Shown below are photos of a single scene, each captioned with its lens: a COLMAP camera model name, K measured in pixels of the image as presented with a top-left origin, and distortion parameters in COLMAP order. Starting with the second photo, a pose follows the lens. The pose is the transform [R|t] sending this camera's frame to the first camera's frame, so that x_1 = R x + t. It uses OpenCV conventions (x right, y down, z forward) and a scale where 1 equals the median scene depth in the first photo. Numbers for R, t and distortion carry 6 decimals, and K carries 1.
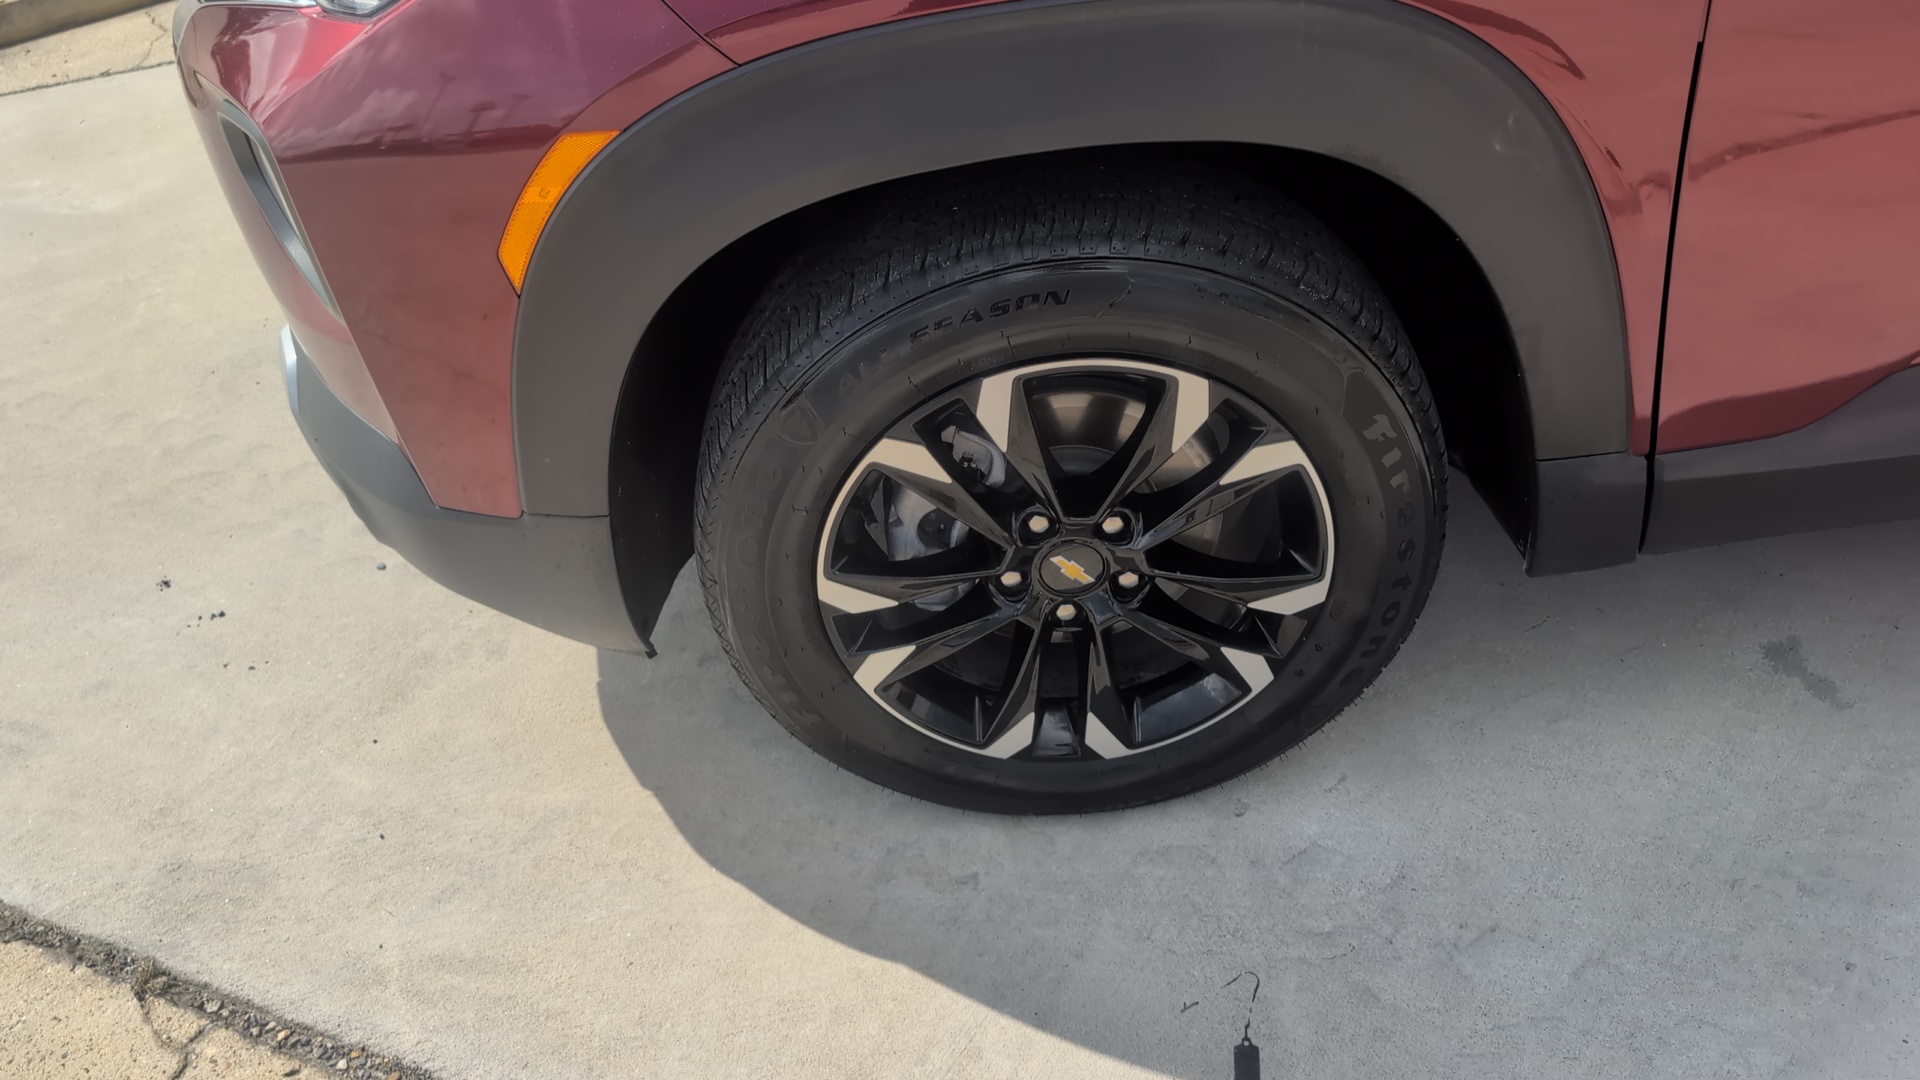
lens RADIAL K [[1635.1, 0, 960.0], [0, 1635.1, 540.0], [0, 0, 1]] dist [-0.001634, -0.005656]
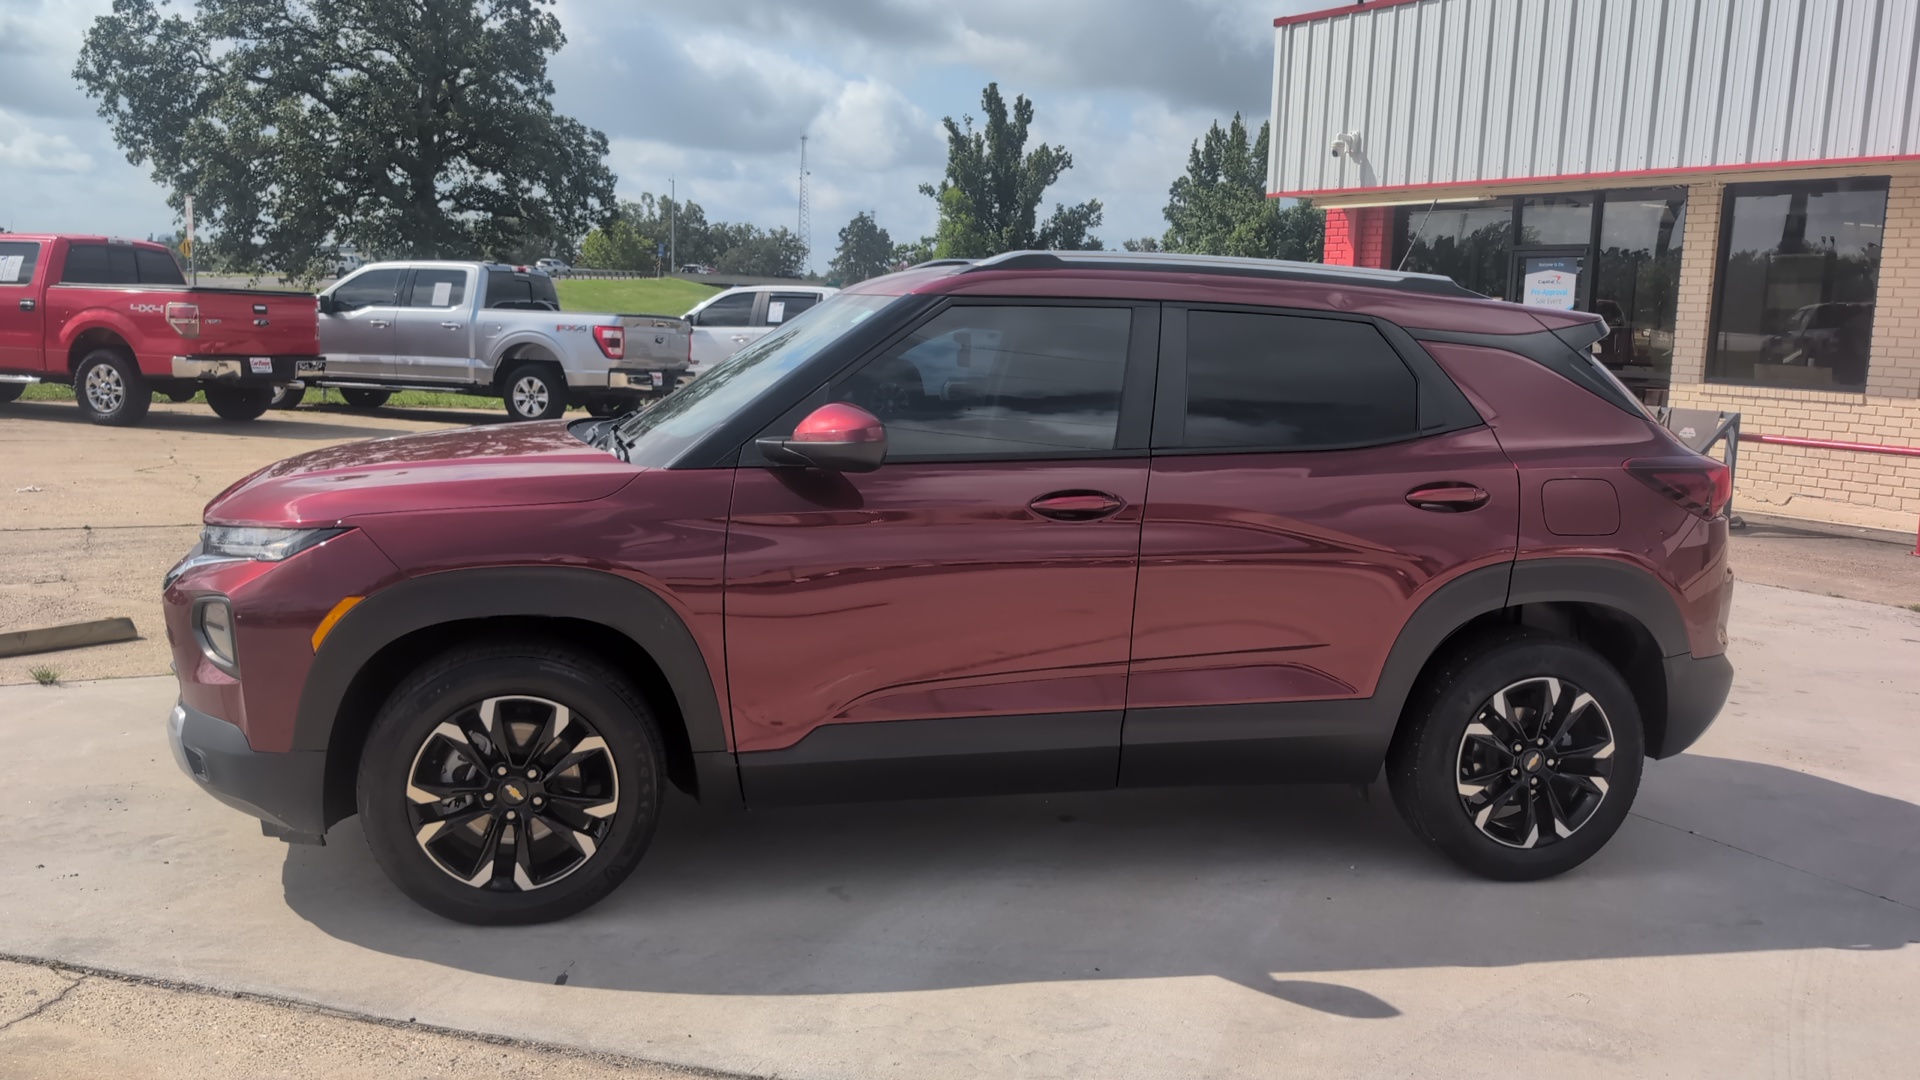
lens RADIAL K [[1597.6, 0, 960.0], [0, 1597.6, 540.0], [0, 0, 1]] dist [0.029557, -0.046326]
pose [[0.972734, 0.094407, 0.211837, 0.176619], [0.023386, 0.868816, -0.494583, 0.915311], [-0.230740, 0.486052, 0.842919, -1.433537]]
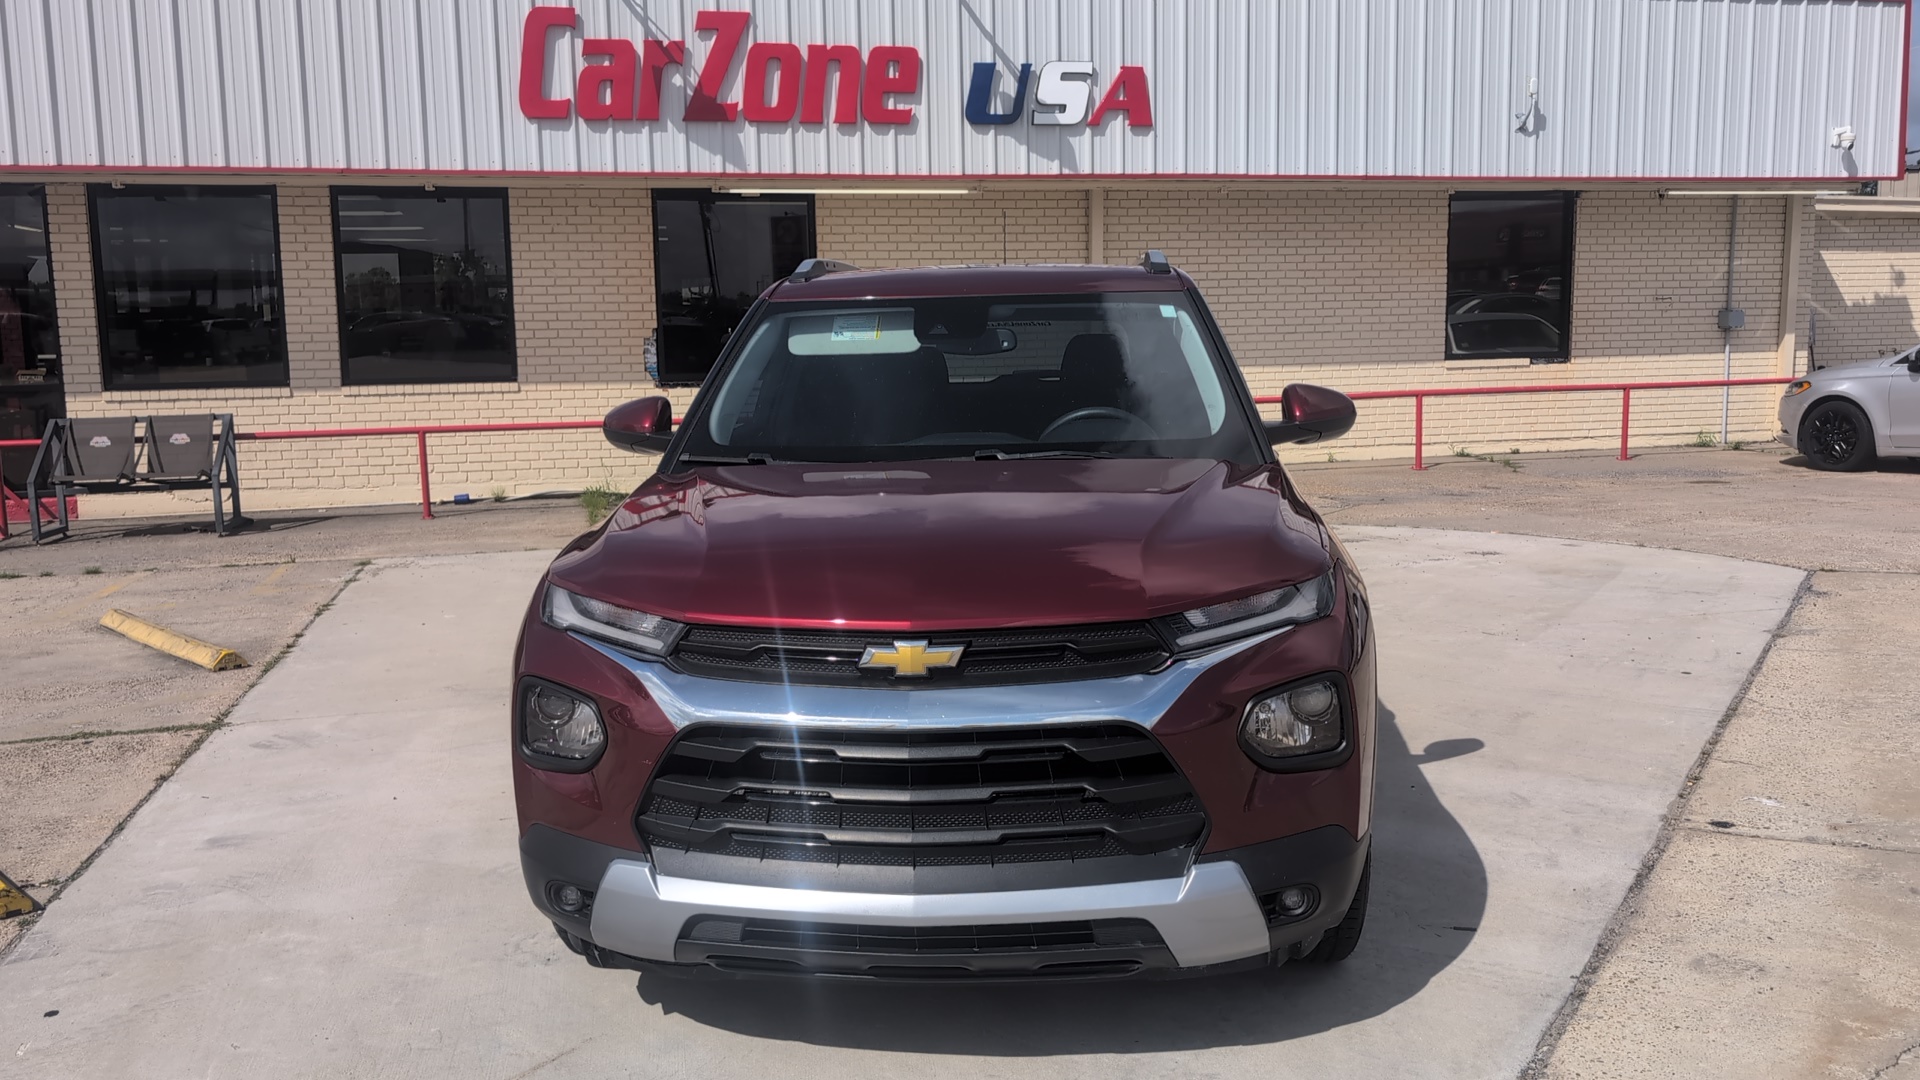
lens RADIAL K [[1597.6, 0, 960.0], [0, 1597.6, 540.0], [0, 0, 1]] dist [0.029557, -0.046326]
pose [[0.106497, -0.039446, 0.993530, -2.348067], [0.615633, 0.787267, -0.034733, -0.557304], [-0.780803, 0.615349, 0.108126, 0.930546]]
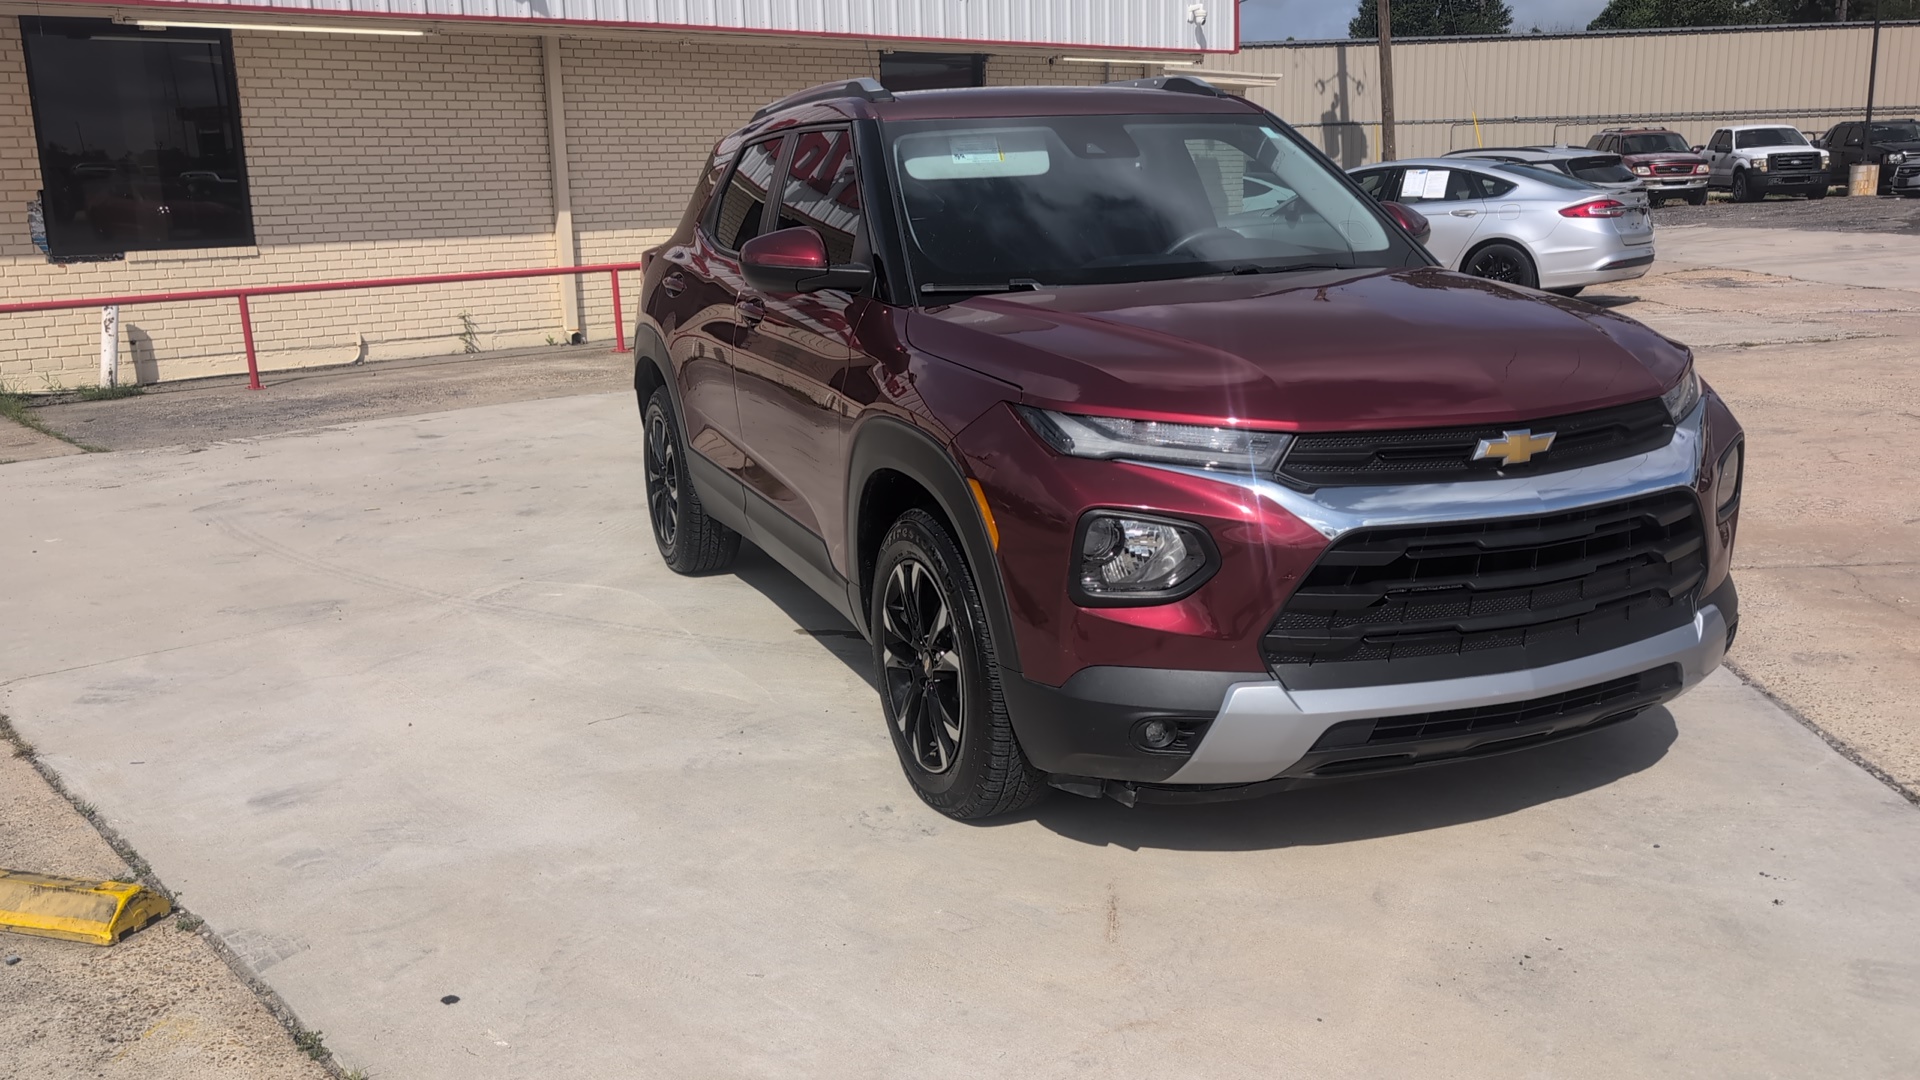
lens RADIAL K [[1597.6, 0, 960.0], [0, 1597.6, 540.0], [0, 0, 1]] dist [0.029557, -0.046326]
pose [[-0.349539, -0.103338, 0.931206, -2.099286], [0.619733, 0.719907, 0.312514, -1.494743], [-0.702676, 0.686335, -0.187594, 2.179076]]
